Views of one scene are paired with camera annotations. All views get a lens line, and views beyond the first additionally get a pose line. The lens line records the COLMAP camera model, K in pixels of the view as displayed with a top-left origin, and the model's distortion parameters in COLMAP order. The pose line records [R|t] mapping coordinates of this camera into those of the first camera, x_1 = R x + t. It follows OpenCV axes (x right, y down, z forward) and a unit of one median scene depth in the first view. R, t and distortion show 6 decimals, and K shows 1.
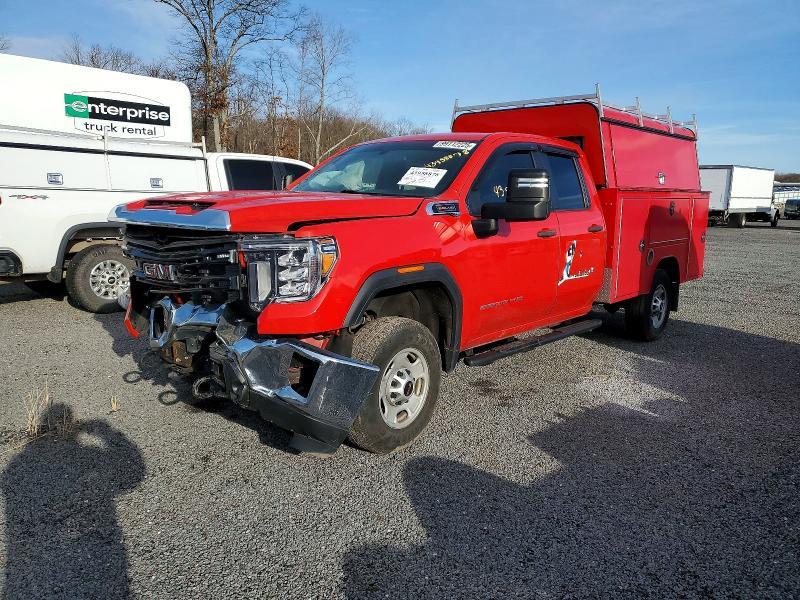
lens RADIAL K [[616.7, 0, 400.0], [0, 616.7, 300.0], [0, 0, 1]] dist [0.072062, -0.073008]
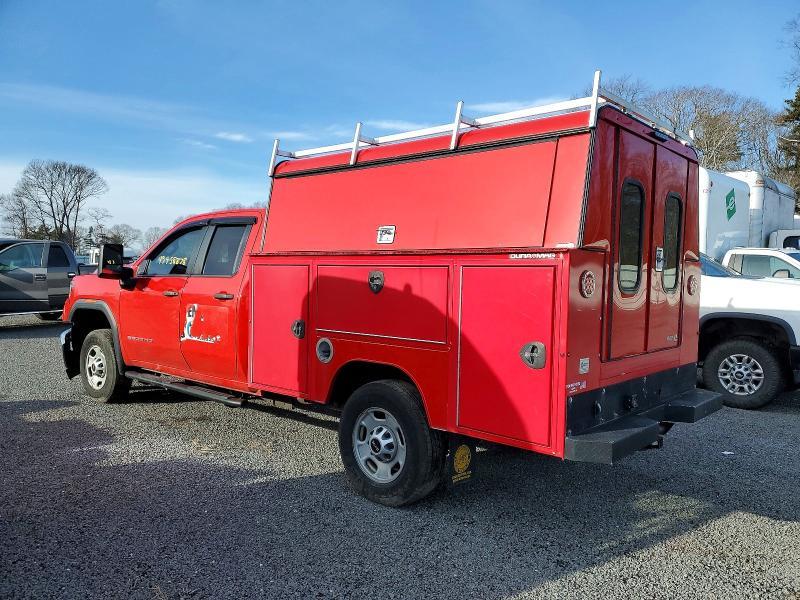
lens RADIAL K [[616.7, 0, 400.0], [0, 616.7, 300.0], [0, 0, 1]] dist [0.072062, -0.073008]
pose [[0.001661, 0.017951, -0.999837, 1.367302], [-0.193051, 0.981036, 0.017293, -0.191095], [0.981187, 0.192991, 0.005095, 1.348250]]
